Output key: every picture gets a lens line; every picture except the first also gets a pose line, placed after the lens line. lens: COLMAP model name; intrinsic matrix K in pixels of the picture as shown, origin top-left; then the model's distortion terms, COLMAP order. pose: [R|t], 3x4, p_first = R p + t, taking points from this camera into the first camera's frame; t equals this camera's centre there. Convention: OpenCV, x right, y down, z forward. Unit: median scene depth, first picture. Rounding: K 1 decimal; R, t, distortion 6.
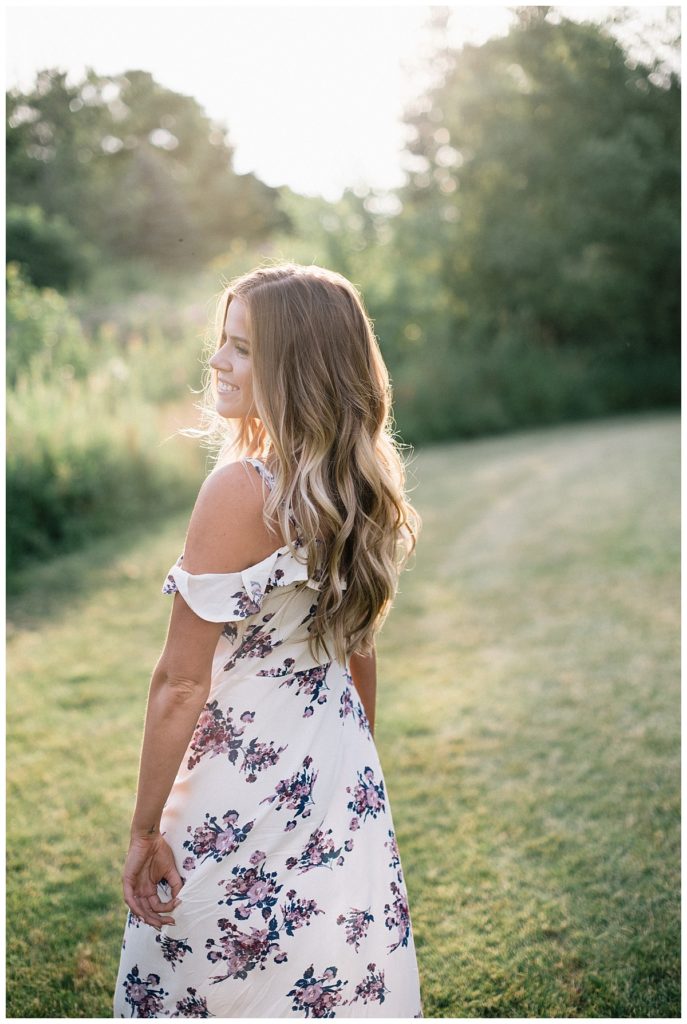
lens RADIAL K [[1995.4, 0, 343.5], [0, 1995.4, 512.0], [0, 0, 1]] dist [-0.057319, -0.477191]
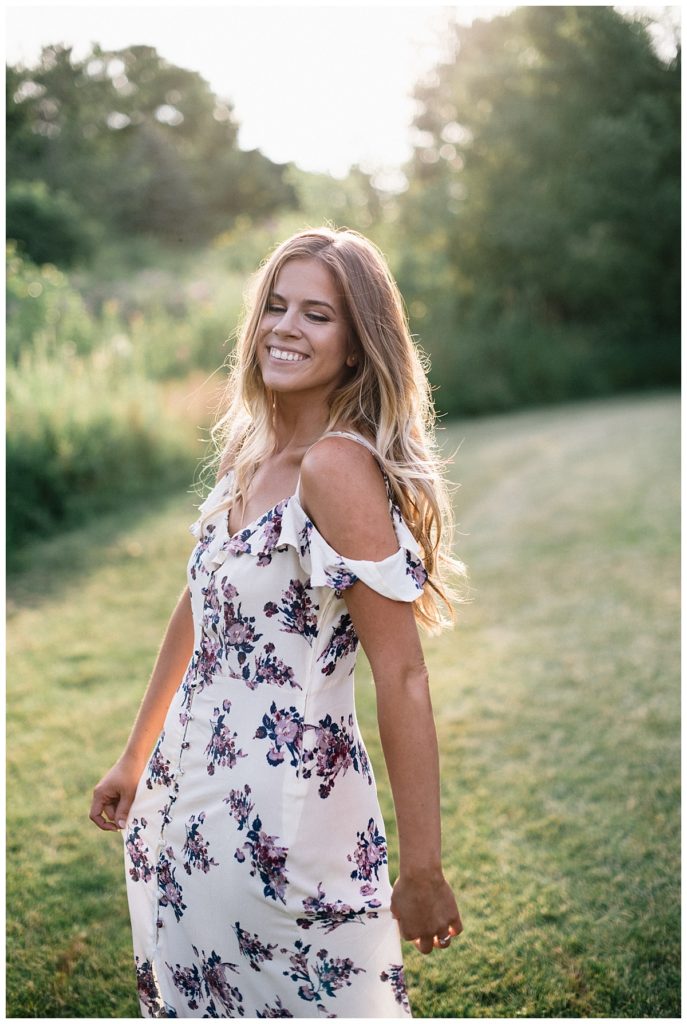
lens RADIAL K [[1995.4, 0, 343.5], [0, 1995.4, 512.0], [0, 0, 1]] dist [-0.057319, -0.477191]
pose [[0.999990, 0.003505, -0.002776, 0.002596], [-0.003474, 0.999930, 0.011332, -0.000889], [0.002816, -0.011322, 0.999932, 0.008201]]
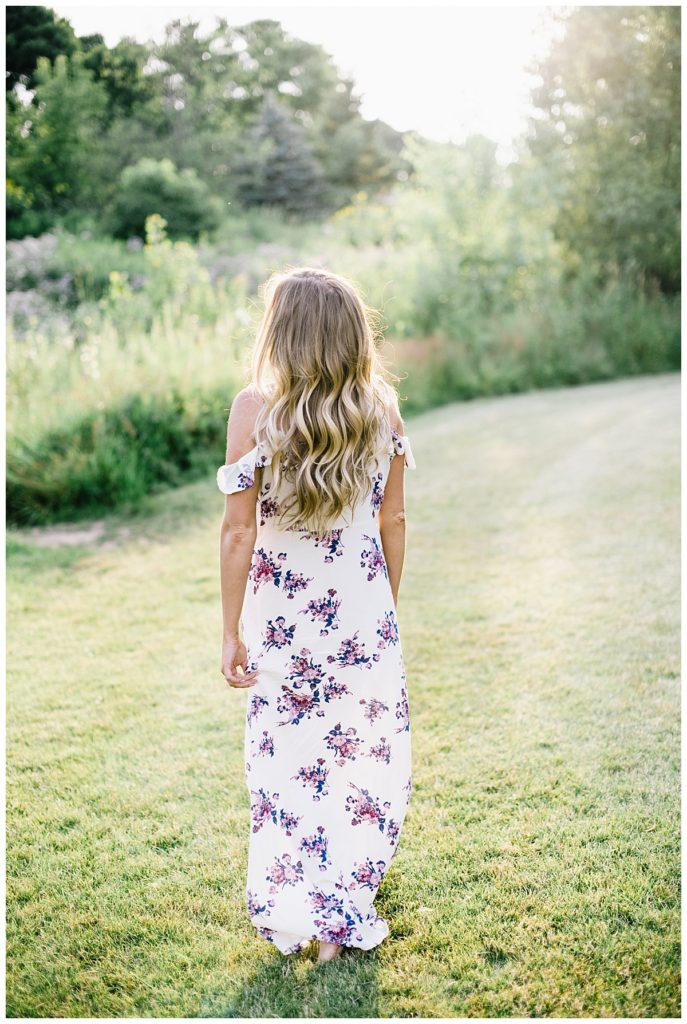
lens RADIAL K [[1995.4, 0, 343.5], [0, 1995.4, 512.0], [0, 0, 1]] dist [-0.057319, -0.477191]
pose [[0.997909, 0.013640, -0.063175, 0.039669], [-0.011896, 0.999540, 0.027911, 0.013351], [0.063527, -0.027101, 0.997612, -0.281551]]
